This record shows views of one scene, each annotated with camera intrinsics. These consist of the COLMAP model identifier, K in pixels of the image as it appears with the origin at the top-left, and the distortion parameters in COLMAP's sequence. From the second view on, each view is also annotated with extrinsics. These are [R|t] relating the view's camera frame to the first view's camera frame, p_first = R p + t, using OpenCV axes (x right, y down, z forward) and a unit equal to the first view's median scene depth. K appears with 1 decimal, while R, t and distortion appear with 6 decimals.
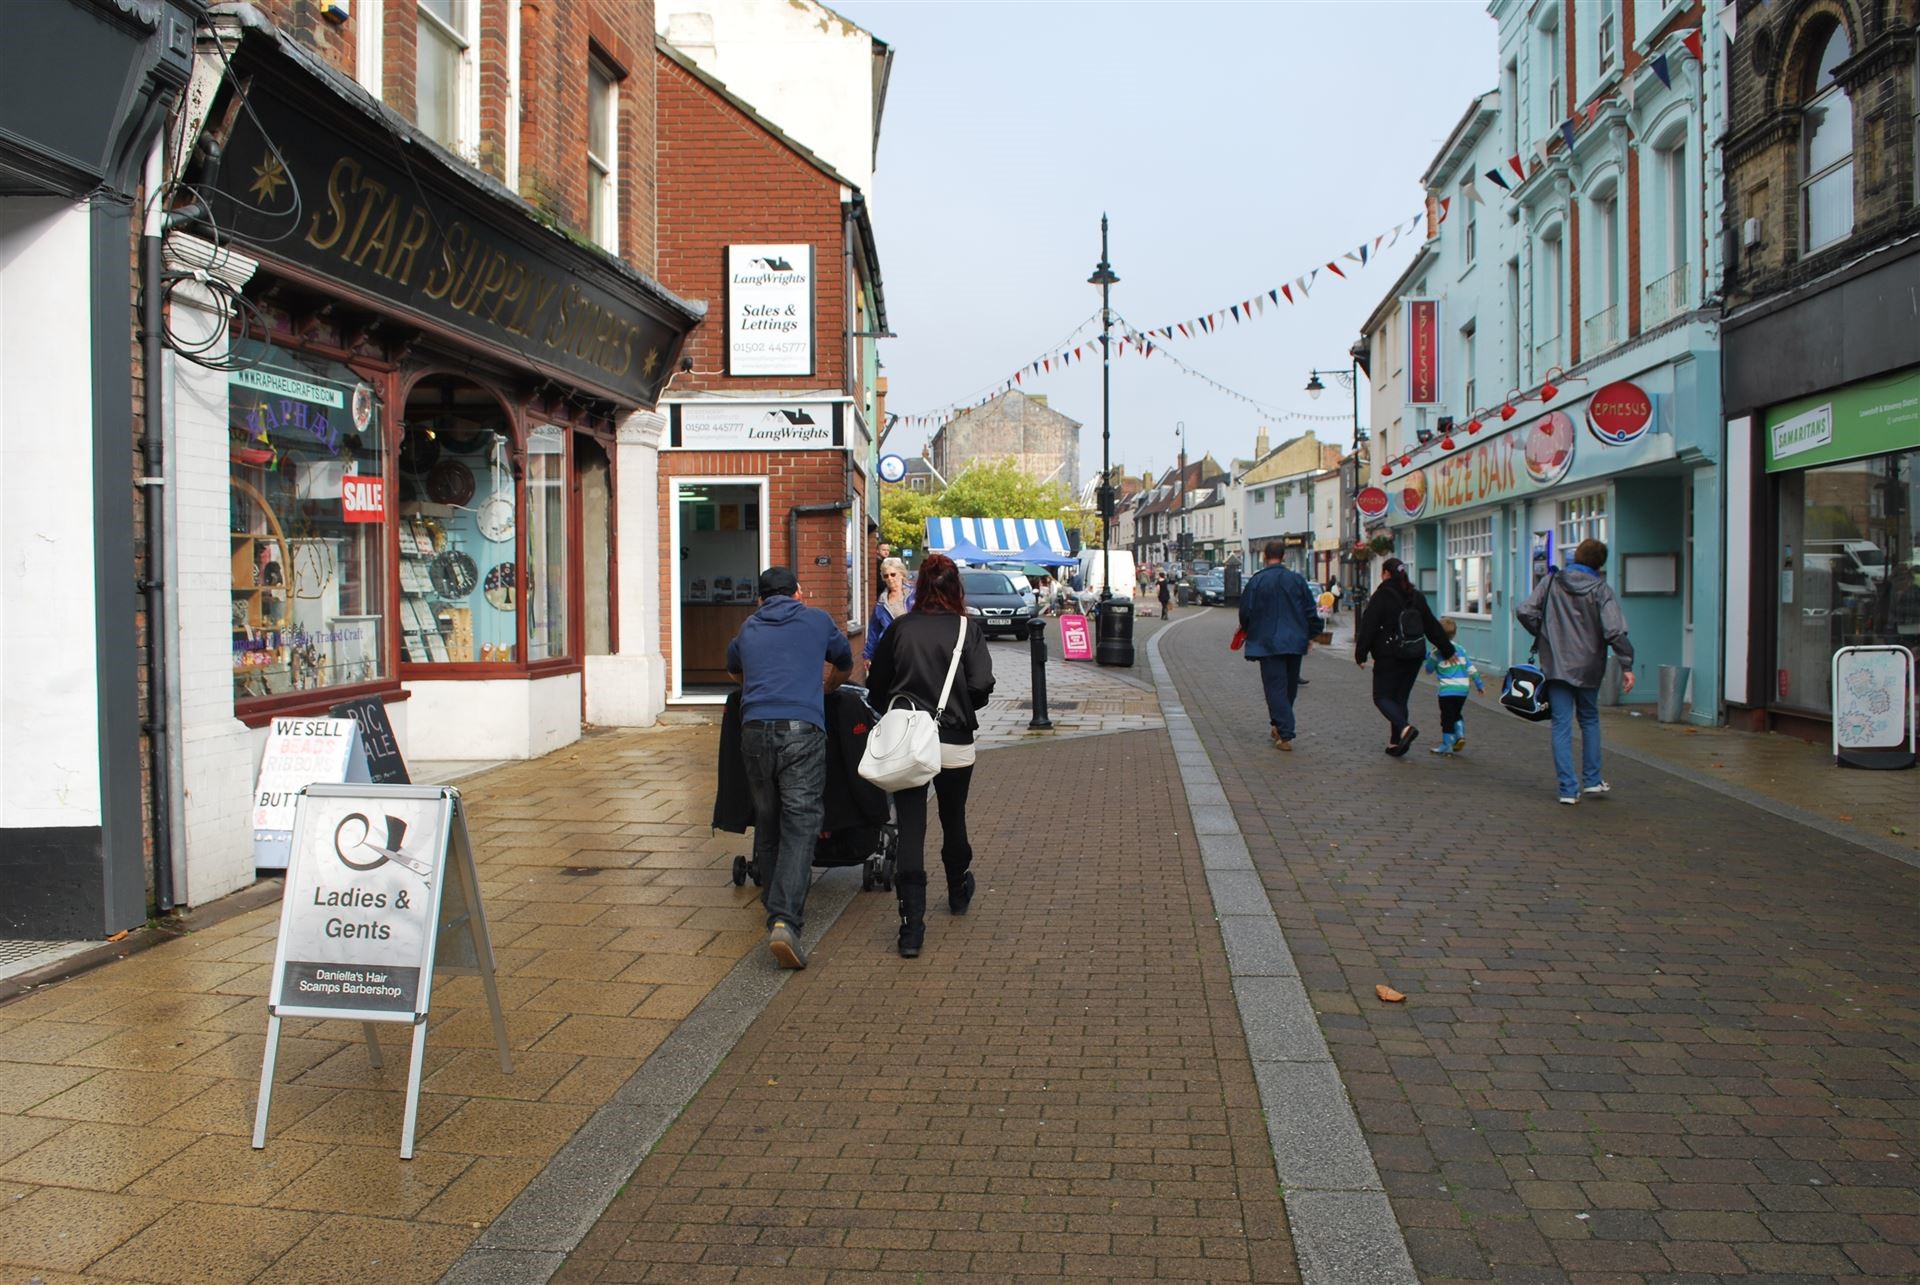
lens RADIAL K [[1506.4, 0, 960.0], [0, 1506.4, 642.5], [0, 0, 1]] dist [-0.084288, 0.013201]
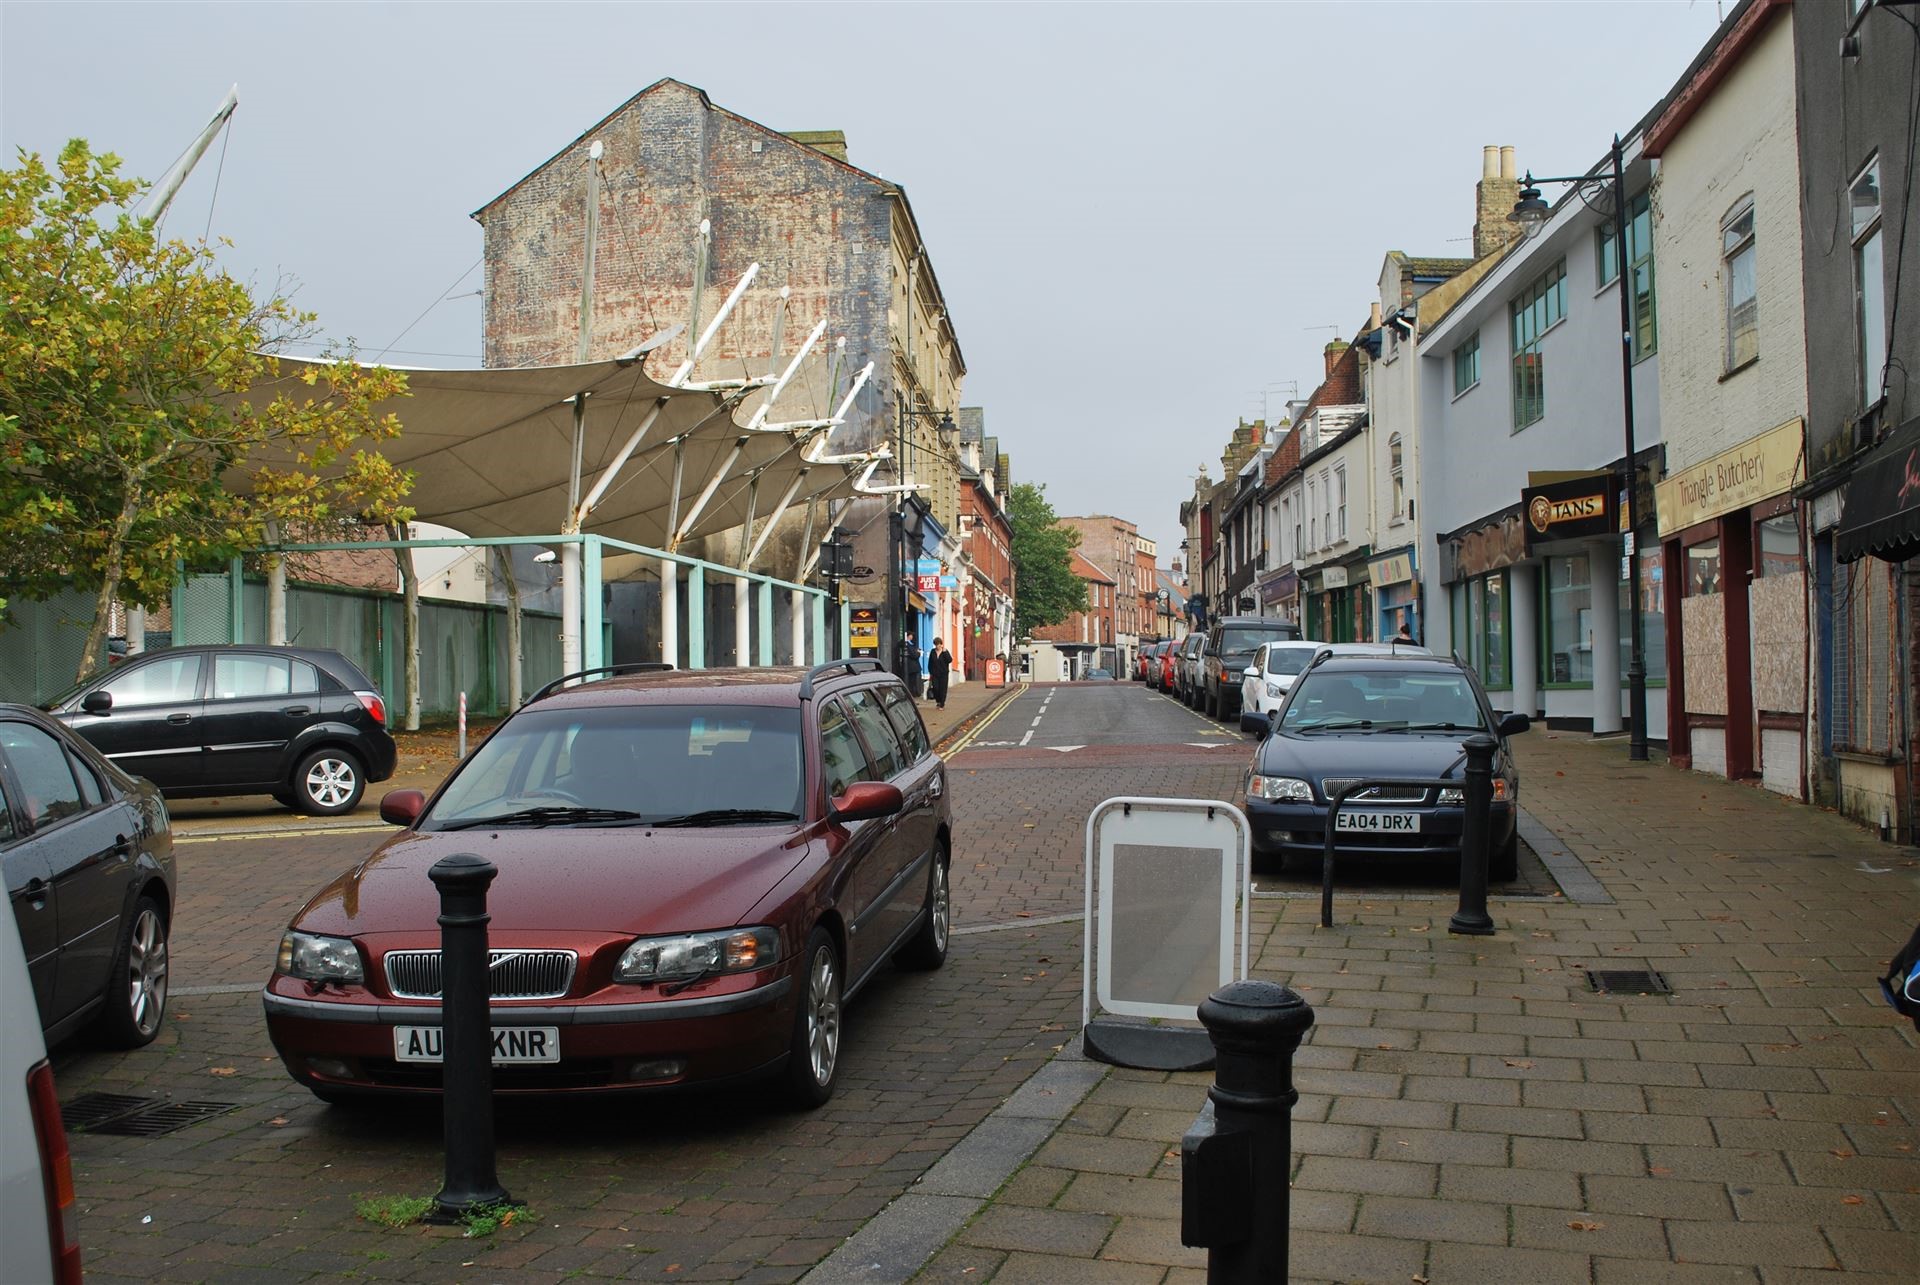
lens RADIAL K [[2060.8, 0, 960.0], [0, 2060.8, 642.5], [0, 0, 1]] dist [-0.042863, 0.012947]
pose [[0.990736, -0.017053, -0.134728, 0.656265], [0.008677, 0.998006, -0.062512, -0.116886], [0.135525, 0.060764, 0.988909, 2.628045]]
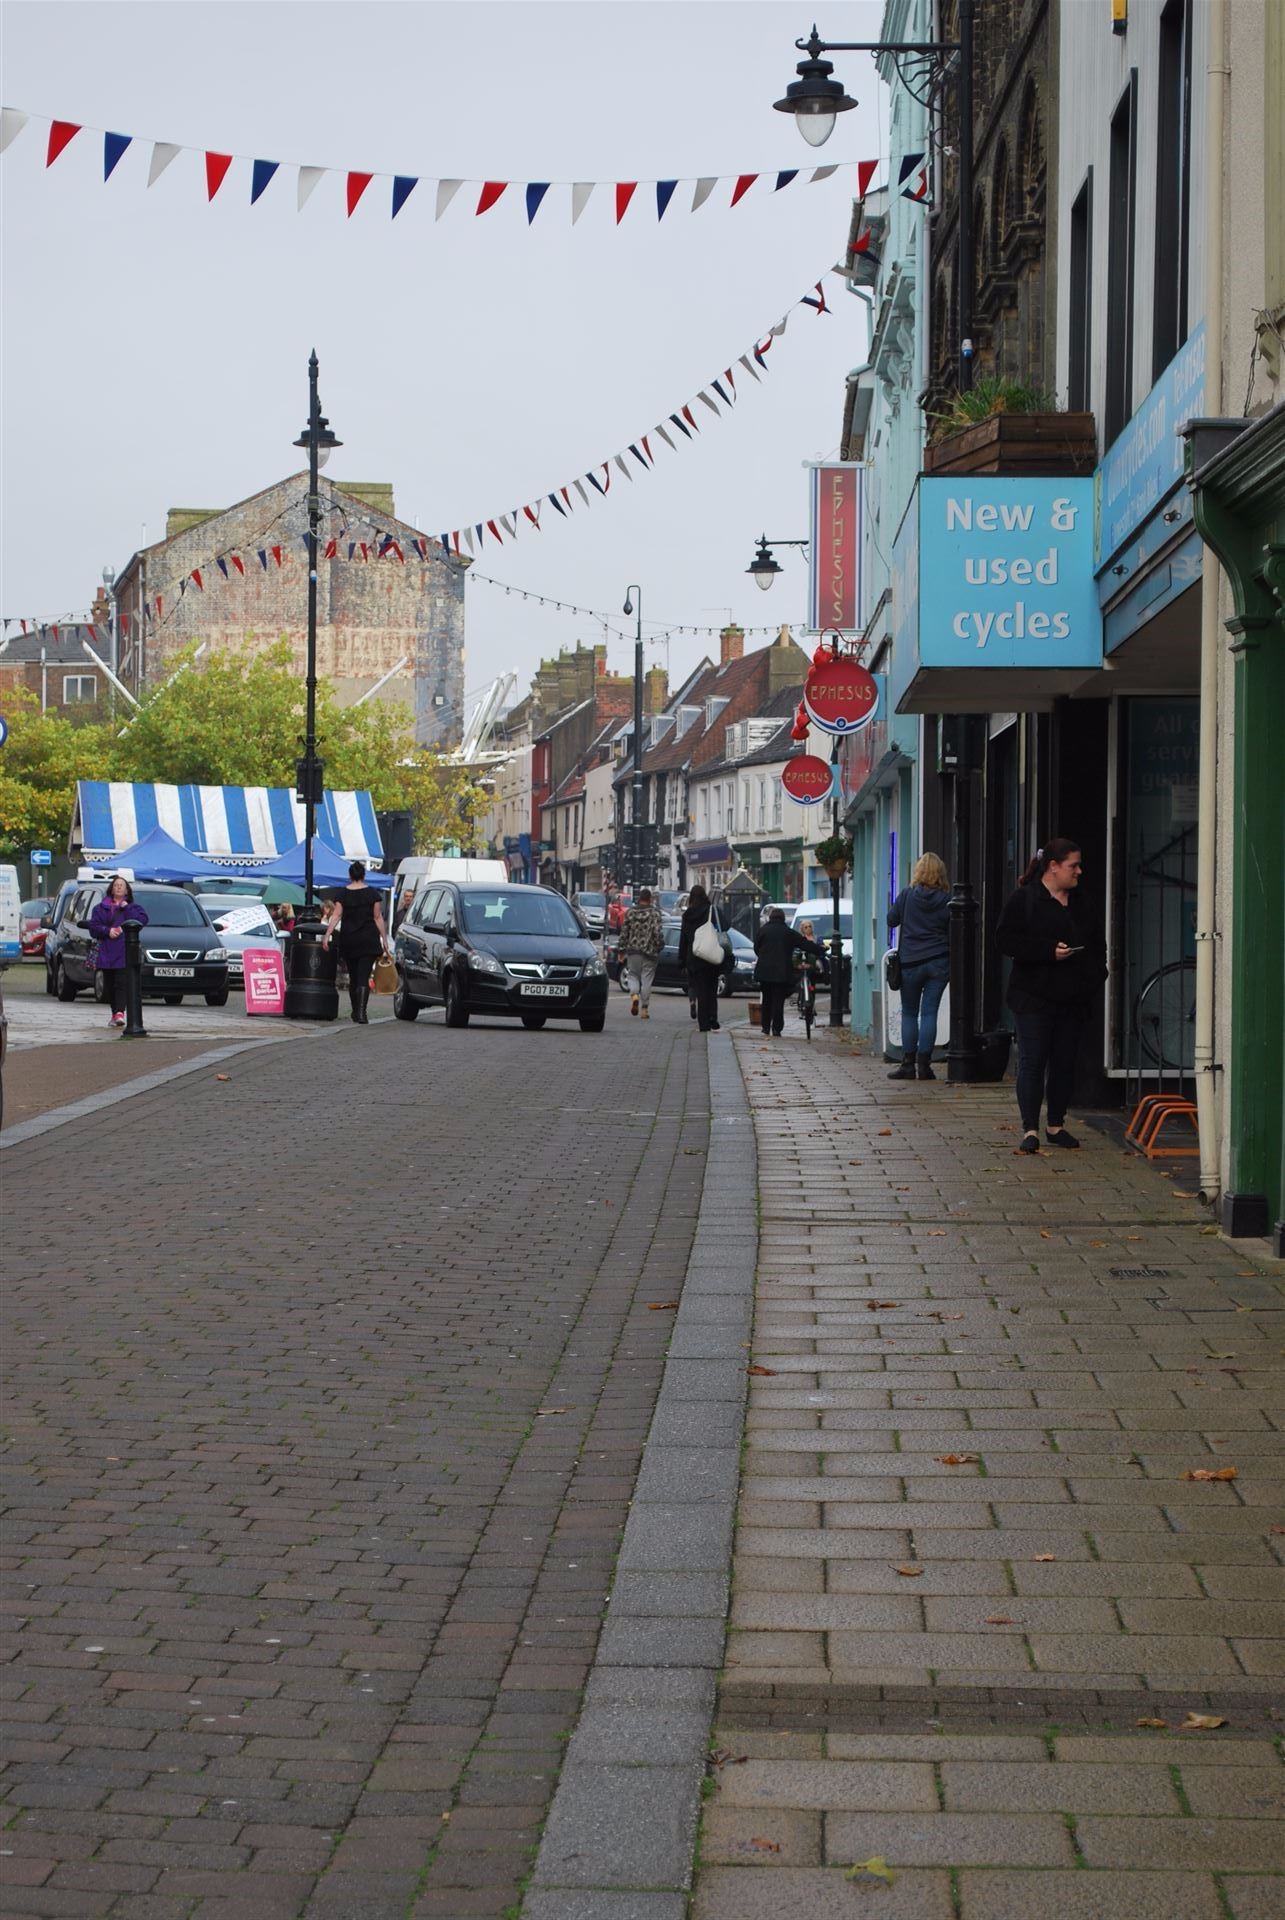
lens RADIAL K [[4356.2, 0, 642.5], [0, 4356.2, 960.0], [0, 0, 1]] dist [0.056242, -0.117932]
pose [[0.995226, 0.014008, 0.096587, 0.056259], [-0.010275, 0.999185, -0.039046, 0.059753], [-0.097055, 0.037868, 0.994558, -0.926002]]
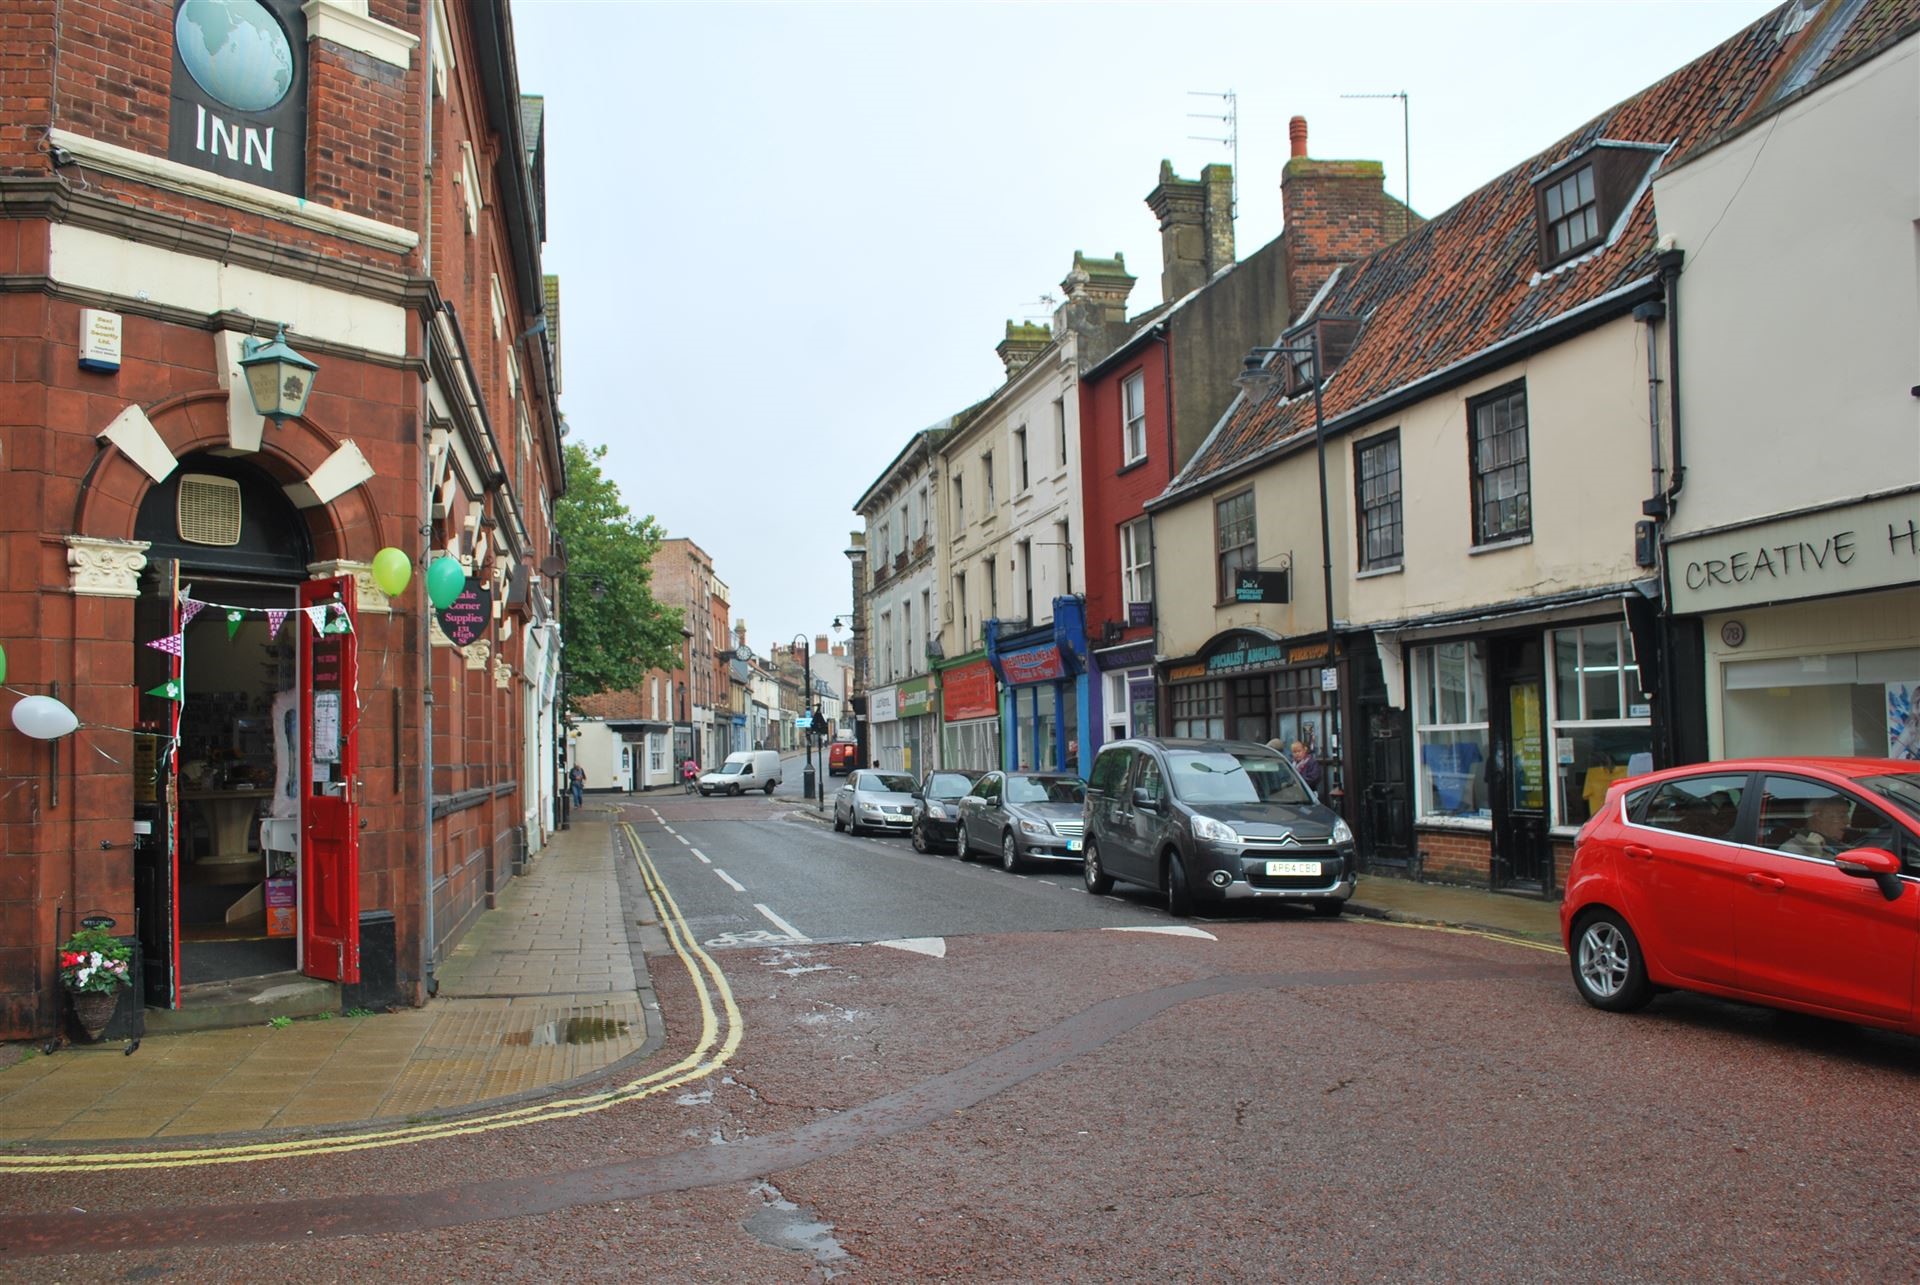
lens RADIAL K [[1506.4, 0, 960.0], [0, 1506.4, 642.5], [0, 0, 1]] dist [-0.084288, 0.013201]
pose [[0.984143, -0.013336, 0.176873, 0.303681], [0.032332, 0.993951, -0.104959, -0.303018], [-0.174403, 0.109014, 0.978621, 5.492369]]
